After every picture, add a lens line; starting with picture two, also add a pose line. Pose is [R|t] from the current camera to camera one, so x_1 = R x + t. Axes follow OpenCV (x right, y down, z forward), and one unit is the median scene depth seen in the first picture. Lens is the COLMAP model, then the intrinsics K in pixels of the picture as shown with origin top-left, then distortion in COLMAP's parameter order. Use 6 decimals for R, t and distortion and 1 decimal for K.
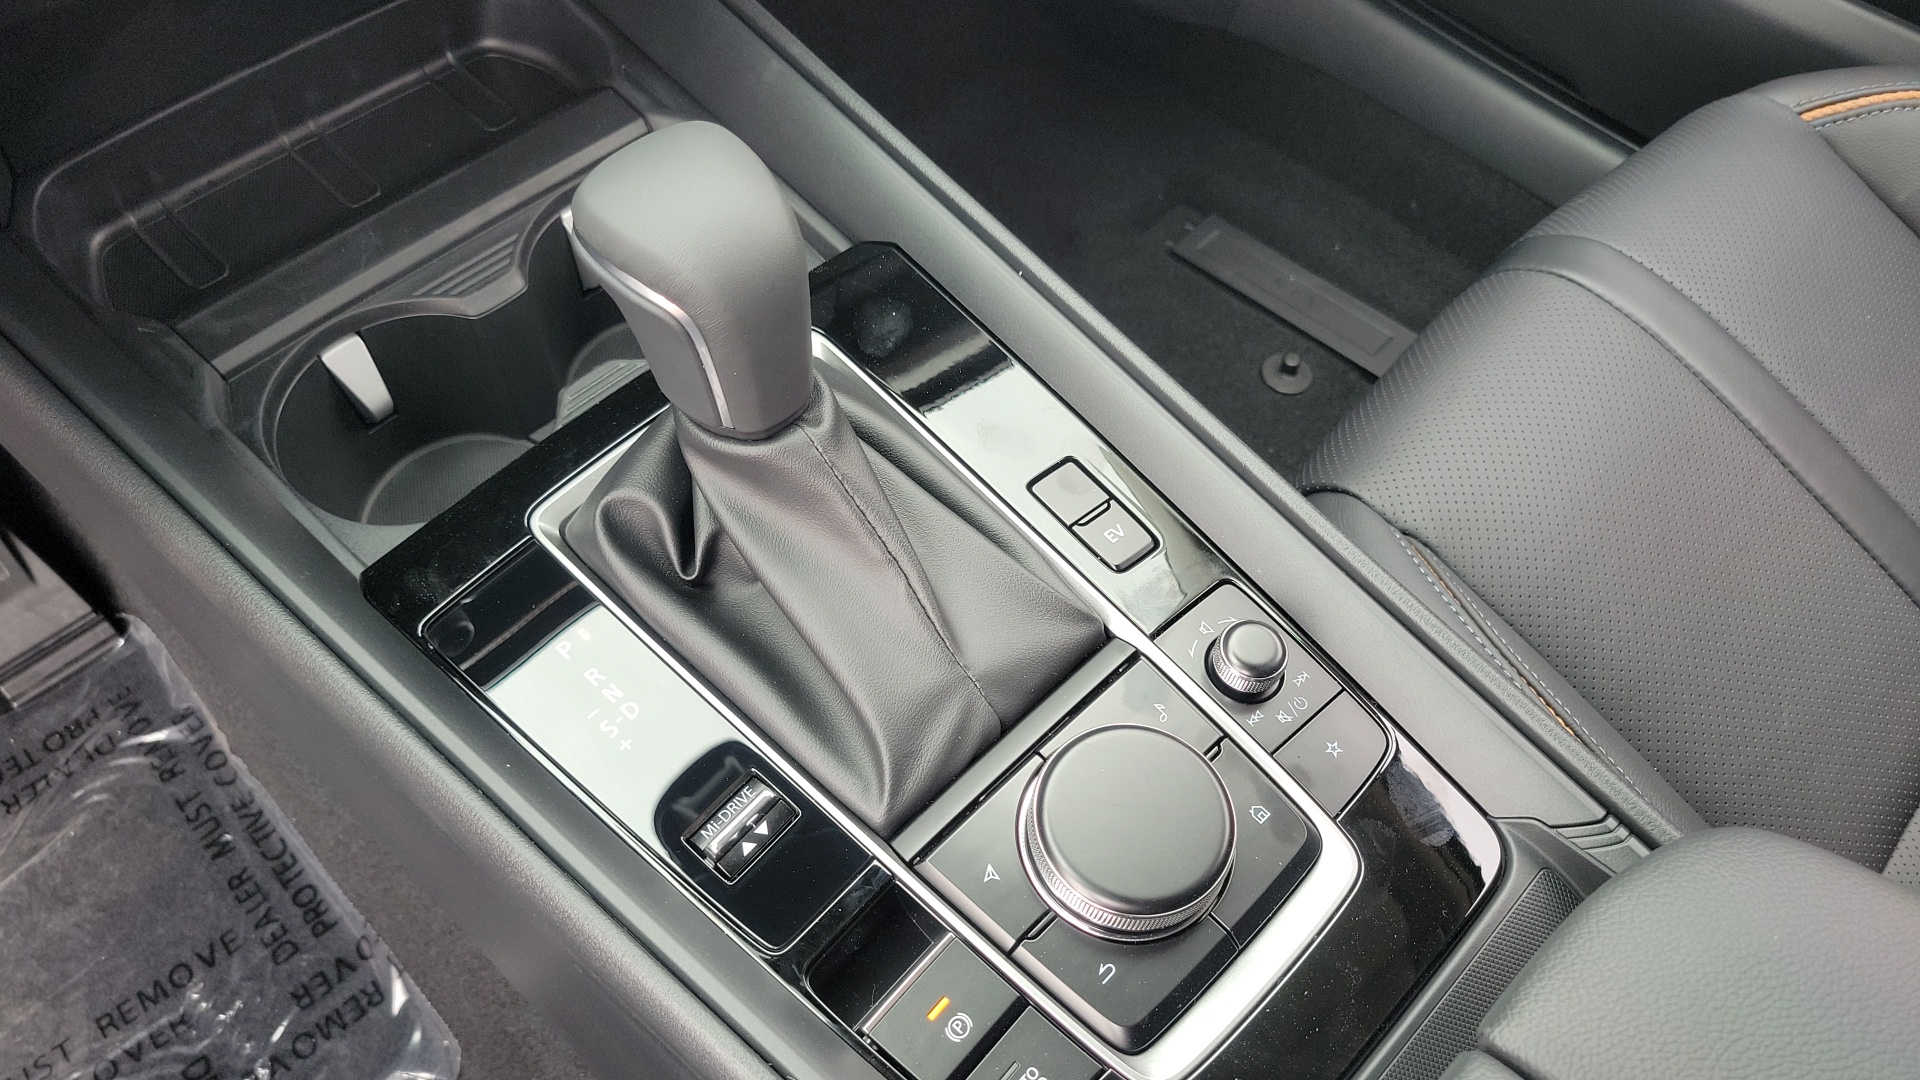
lens RADIAL K [[1492.5, 0, 963.0], [0, 1492.5, 559.7], [0, 0, 1]] dist [-0.001346, -0.002011]
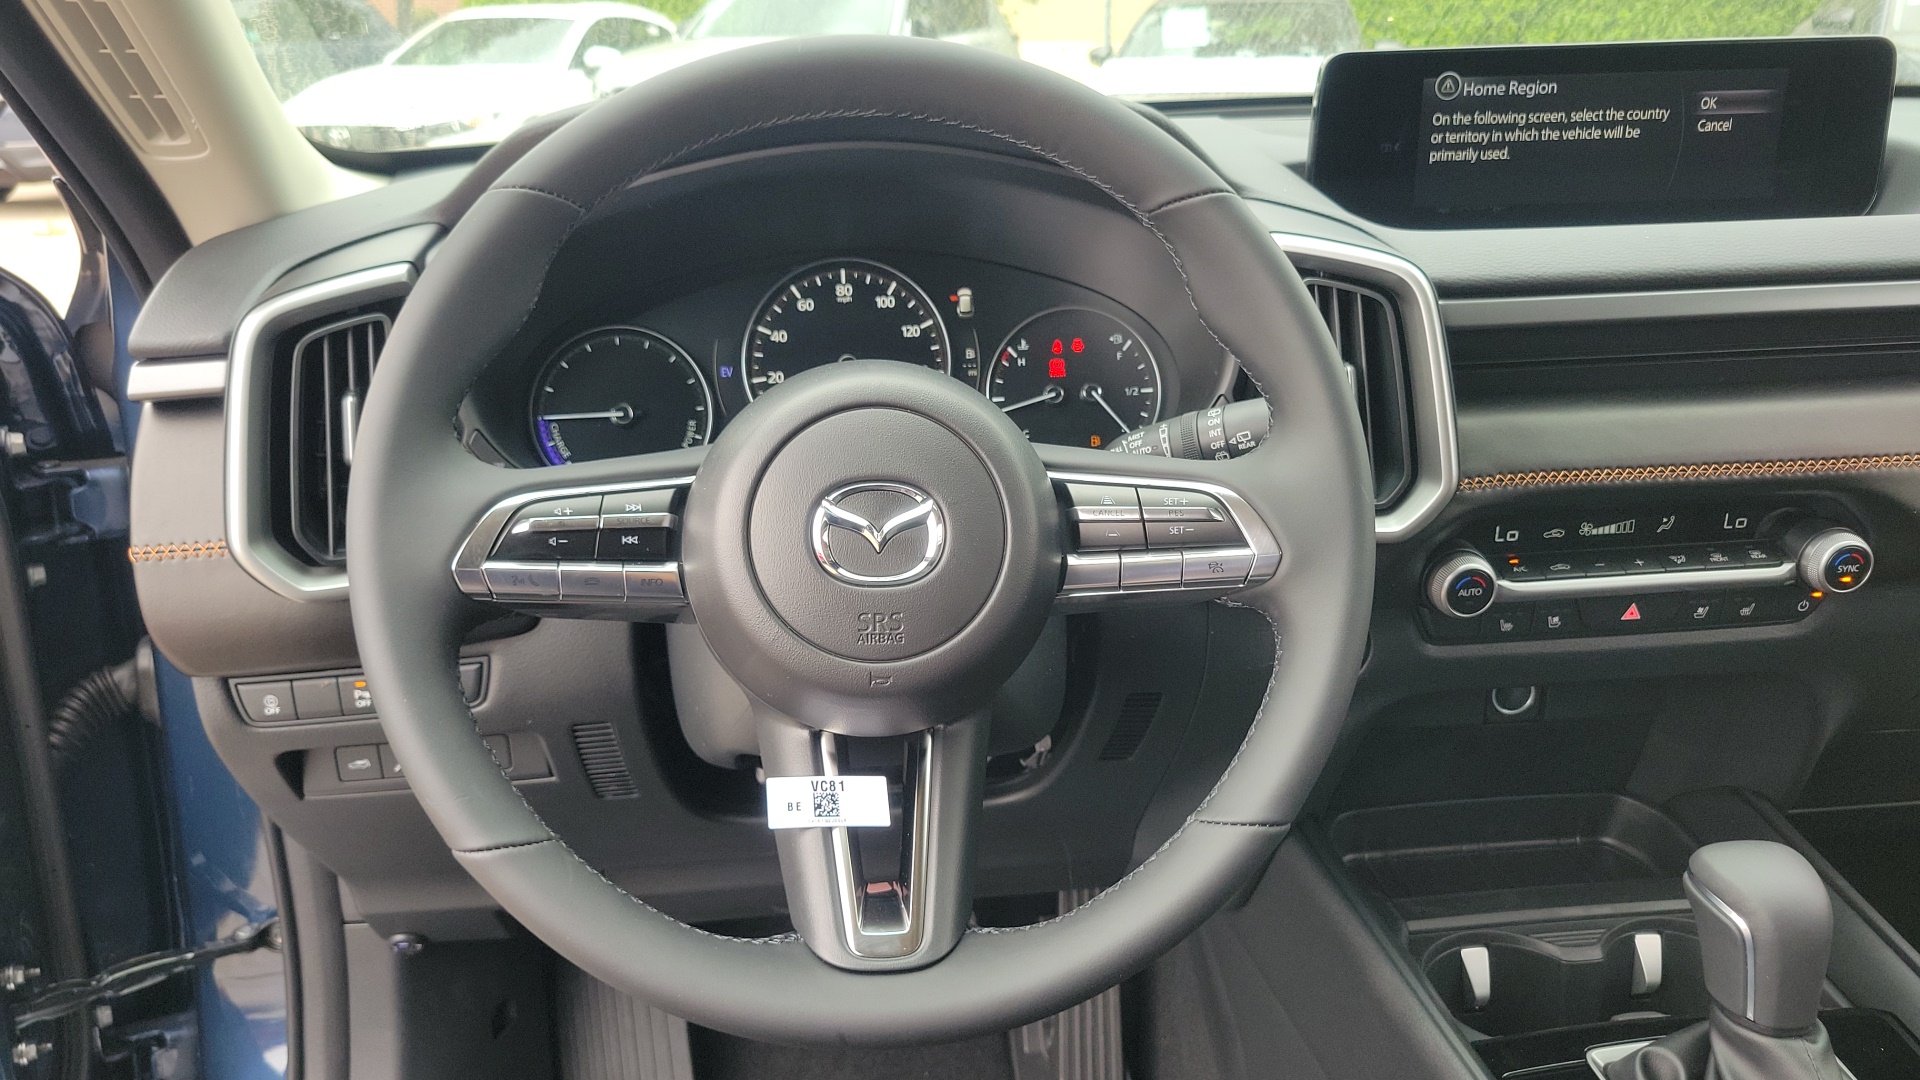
lens RADIAL K [[1448.8, 0, 932.9], [0, 1448.8, 535.3], [0, 0, 1]] dist [0.015269, -0.007037]
pose [[0.764694, 0.142745, -0.628385, 0.059363], [-0.502048, 0.743298, -0.442104, 0.489543], [0.403969, 0.653554, 0.640060, -0.515983]]
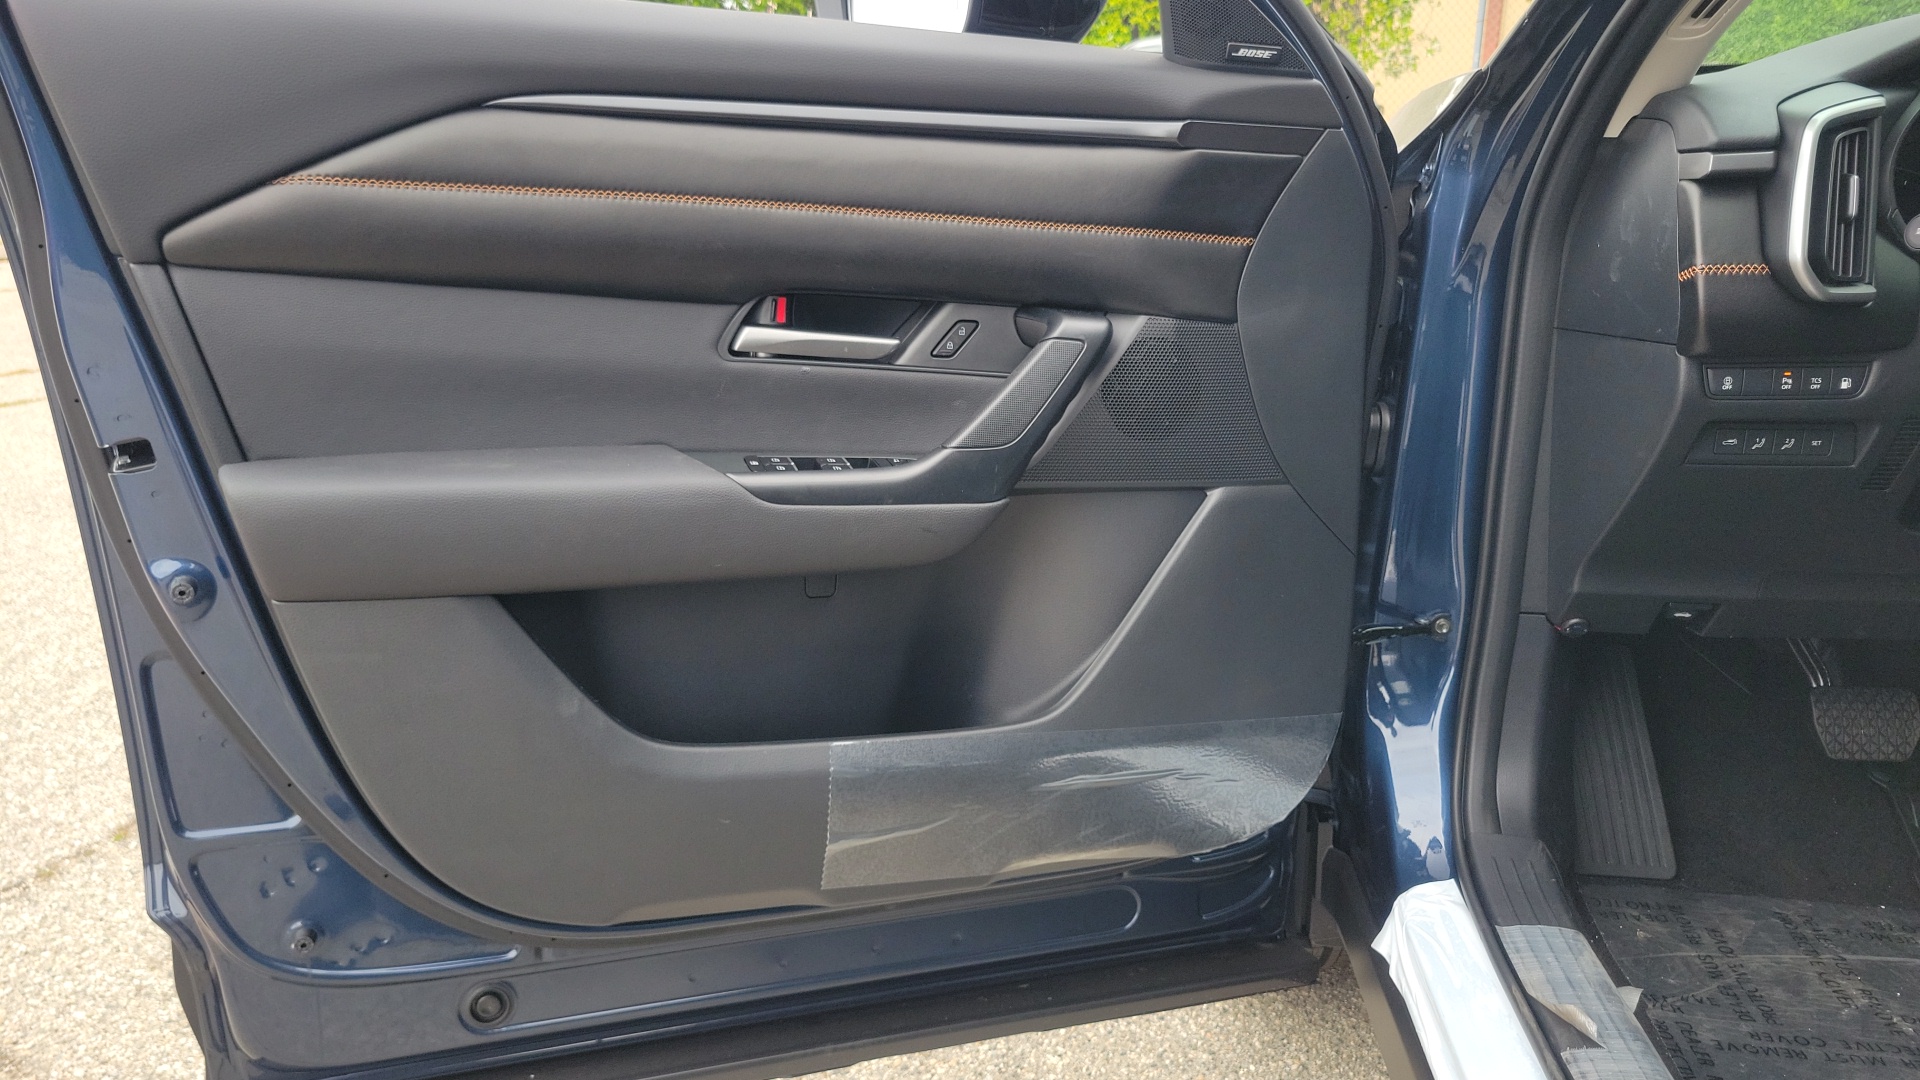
lens RADIAL K [[1448.8, 0, 932.9], [0, 1448.8, 535.3], [0, 0, 1]] dist [0.015269, -0.007037]
pose [[0.627996, 0.163727, -0.760798, -0.292227], [-0.633090, 0.676012, -0.377100, 1.900015], [0.452568, 0.718471, 0.528187, -1.228797]]
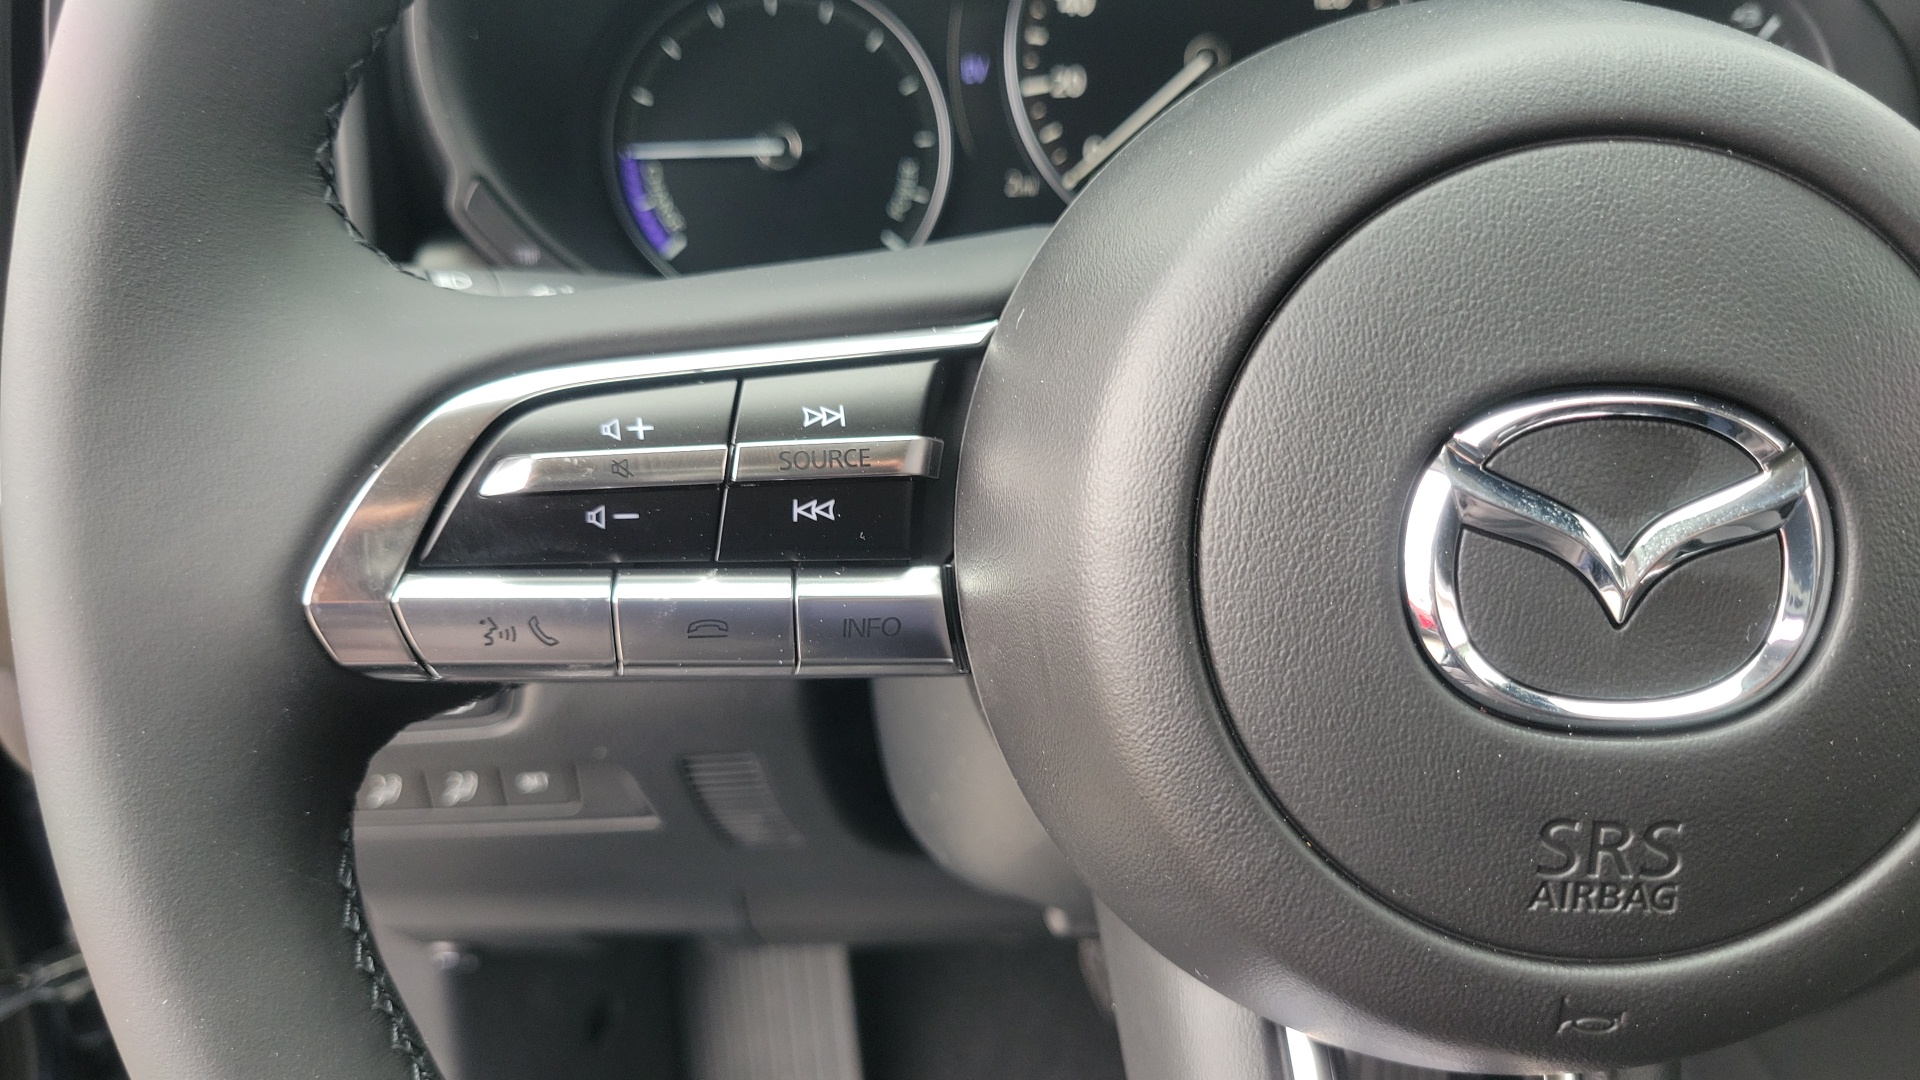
lens RADIAL K [[1448.8, 0, 932.9], [0, 1448.8, 535.3], [0, 0, 1]] dist [0.015269, -0.007037]
pose [[0.695040, 0.280639, -0.661937, -0.477570], [-0.563973, 0.783844, -0.259853, 0.232240], [0.445930, 0.553923, 0.703076, -0.187913]]
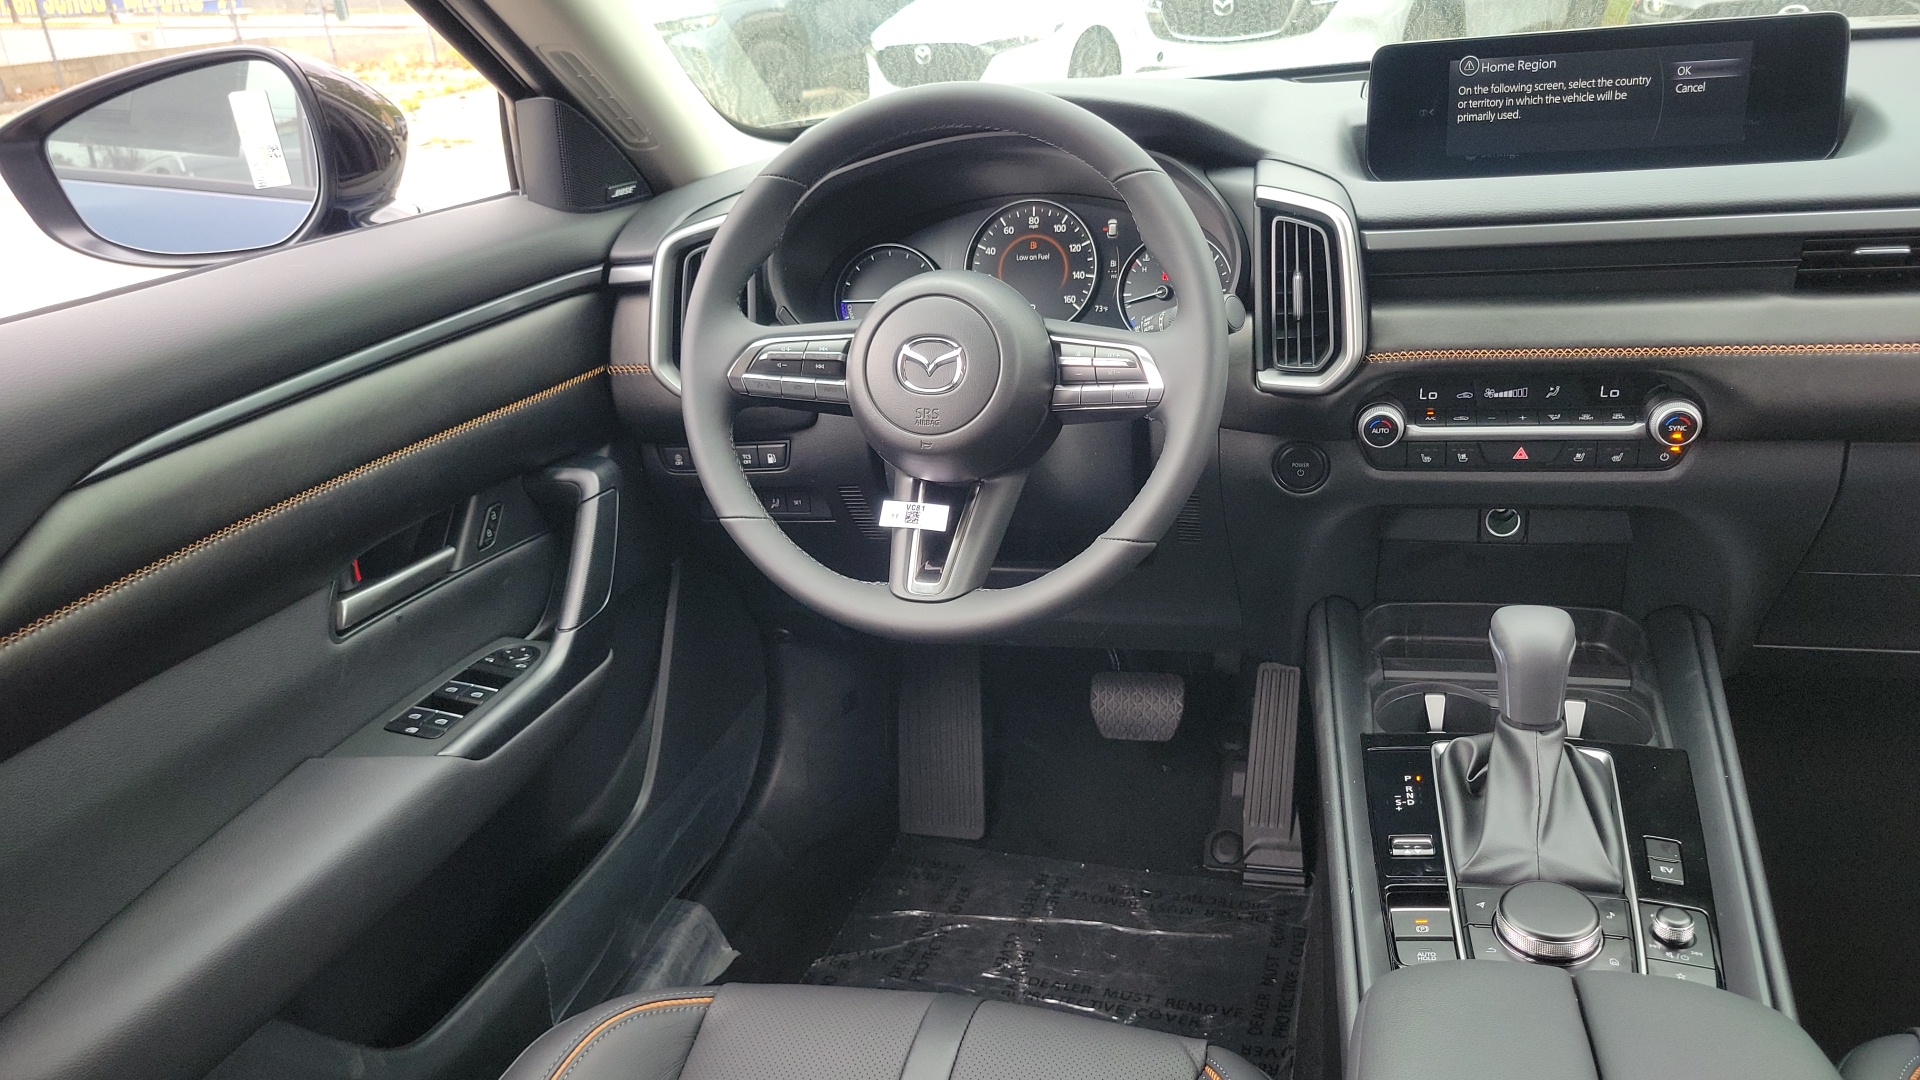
lens RADIAL K [[1433.8, 0, 974.4], [0, 1433.8, 539.6], [0, 0, 1]] dist [0.033048, -0.007316]
pose [[0.488389, 0.238111, -0.839511, 0.973717], [-0.661865, 0.728049, -0.178546, 0.513355], [0.568692, 0.642843, 0.513169, -0.646580]]
